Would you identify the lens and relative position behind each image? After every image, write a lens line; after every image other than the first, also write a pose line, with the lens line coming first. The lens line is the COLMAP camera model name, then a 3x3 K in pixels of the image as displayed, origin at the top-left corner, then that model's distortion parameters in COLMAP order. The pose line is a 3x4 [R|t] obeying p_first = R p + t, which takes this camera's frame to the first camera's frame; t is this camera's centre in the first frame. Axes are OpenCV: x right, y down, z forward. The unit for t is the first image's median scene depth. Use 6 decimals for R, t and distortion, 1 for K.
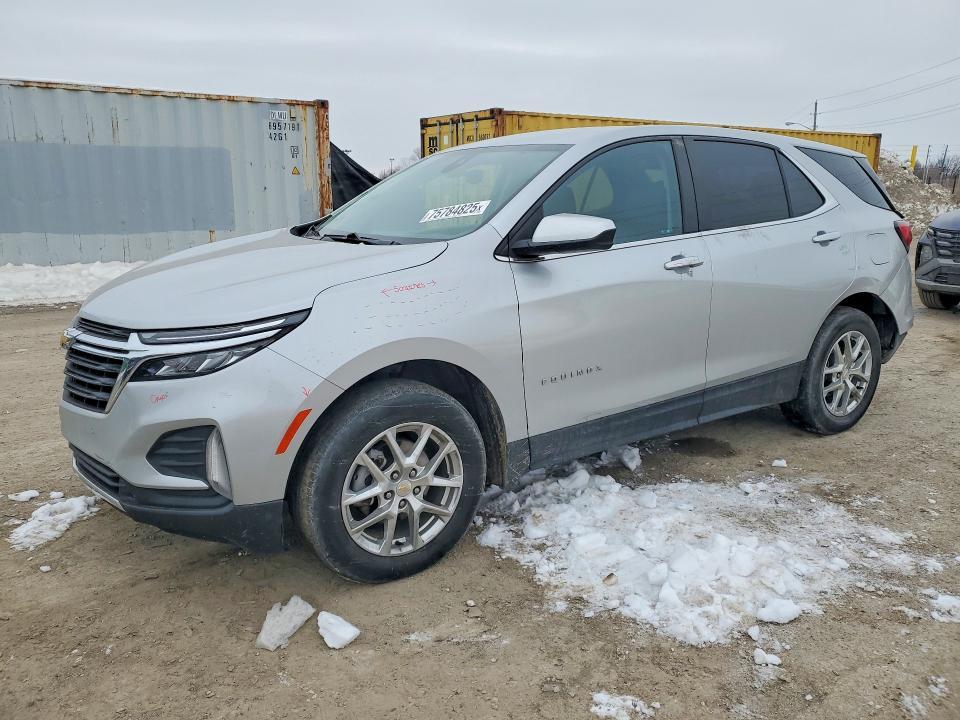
lens RADIAL K [[710.0, 0, 463.7], [0, 710.0, 359.2], [0, 0, 1]] dist [0.010993, 0.004036]
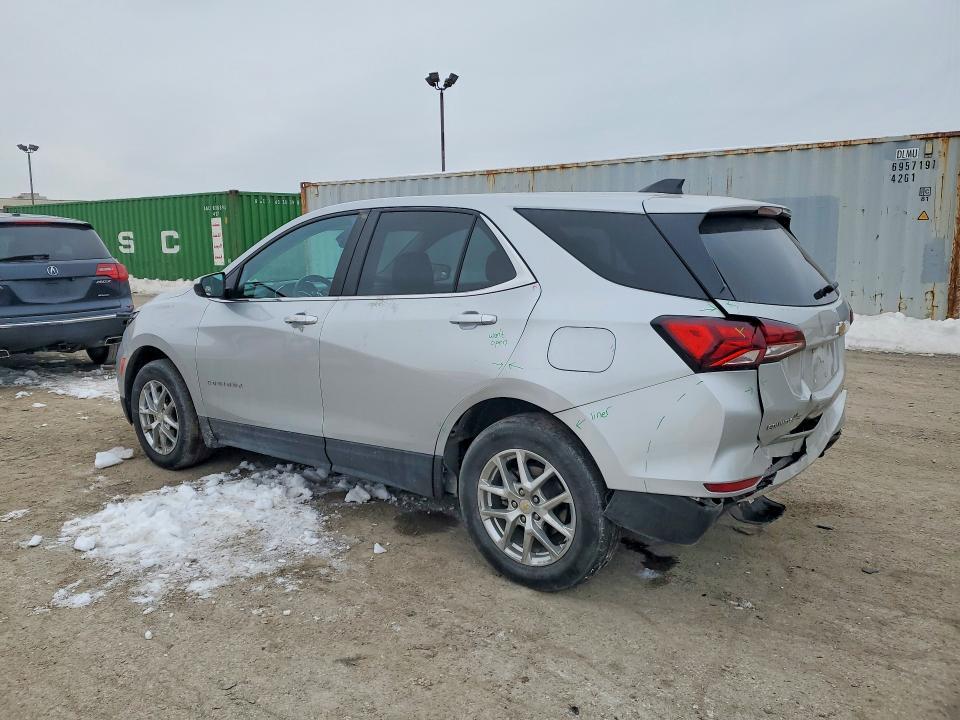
lens RADIAL K [[710.0, 0, 463.7], [0, 710.0, 359.2], [0, 0, 1]] dist [0.010993, 0.004036]
pose [[0.349017, 0.157700, -0.923752, 0.451173], [-0.207984, 0.974190, 0.087729, -0.069409], [0.913745, 0.161507, 0.372808, 0.246484]]
